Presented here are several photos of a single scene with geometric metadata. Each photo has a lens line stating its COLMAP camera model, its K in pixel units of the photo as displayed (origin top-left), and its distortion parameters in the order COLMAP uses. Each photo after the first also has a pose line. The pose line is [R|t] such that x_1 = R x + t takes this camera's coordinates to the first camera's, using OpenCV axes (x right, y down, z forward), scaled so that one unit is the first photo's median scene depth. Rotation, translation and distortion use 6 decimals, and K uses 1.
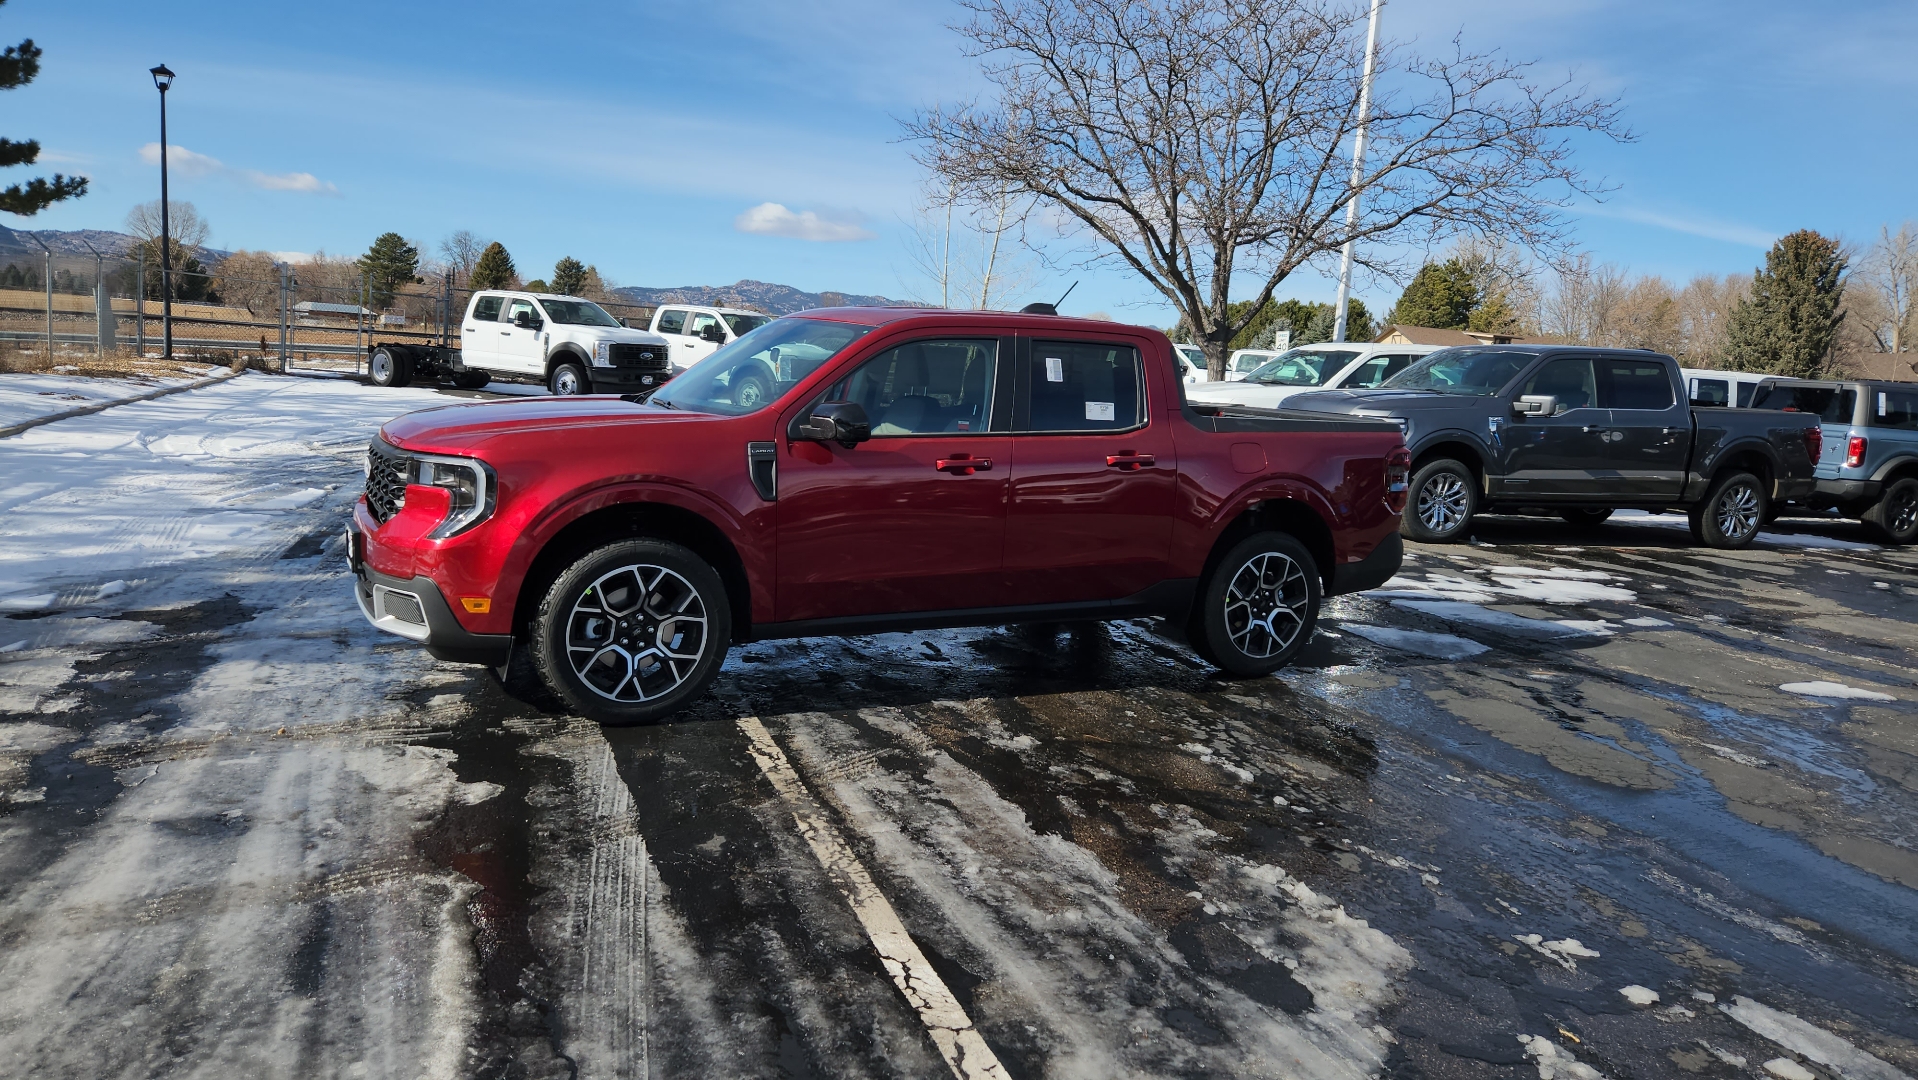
lens RADIAL K [[1275.4, 0, 943.4], [0, 1275.4, 515.3], [0, 0, 1]] dist [0.069265, -0.051751]
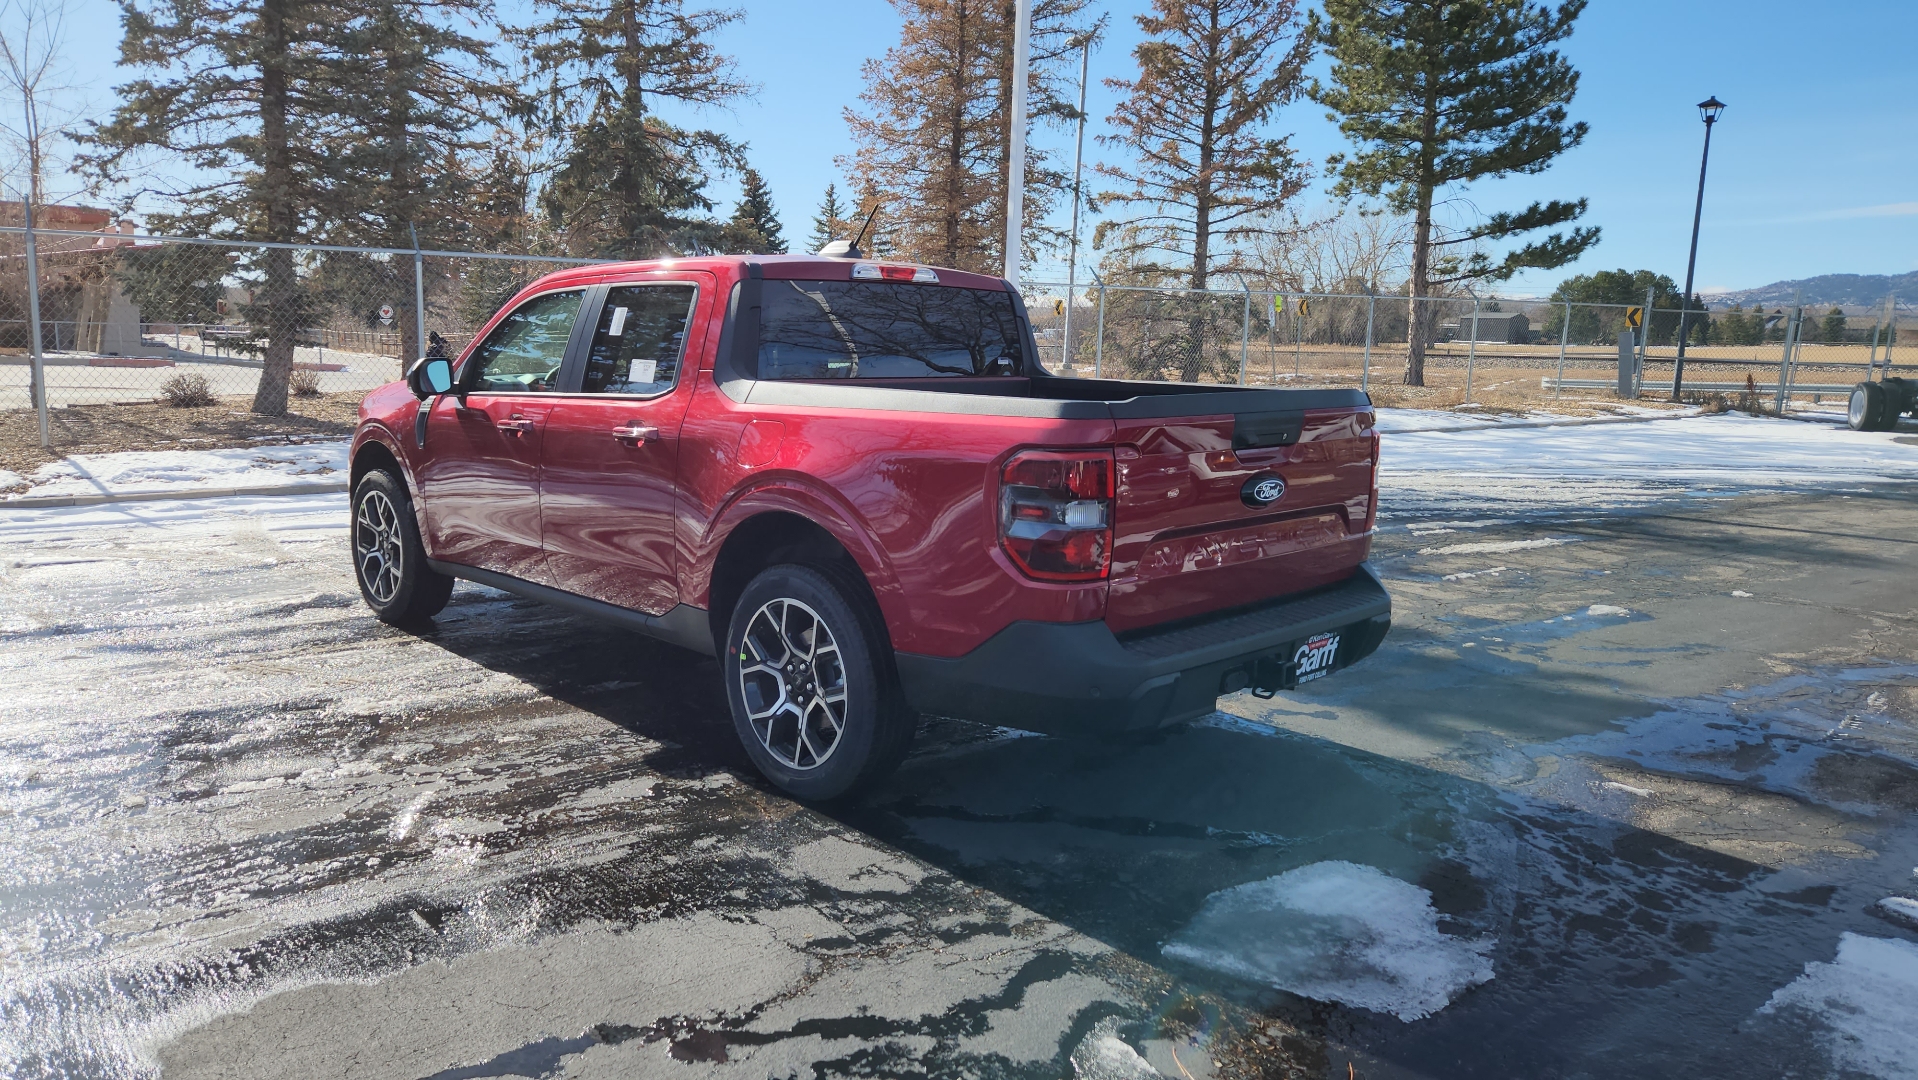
lens RADIAL K [[1283.3, 0, 930.3], [0, 1283.3, 525.9], [0, 0, 1]] dist [0.071666, -0.044652]
pose [[0.274406, 0.084926, -0.957856, 1.074309], [-0.123679, 0.990936, 0.052427, -0.058254], [0.953627, 0.104080, 0.282423, 1.095097]]
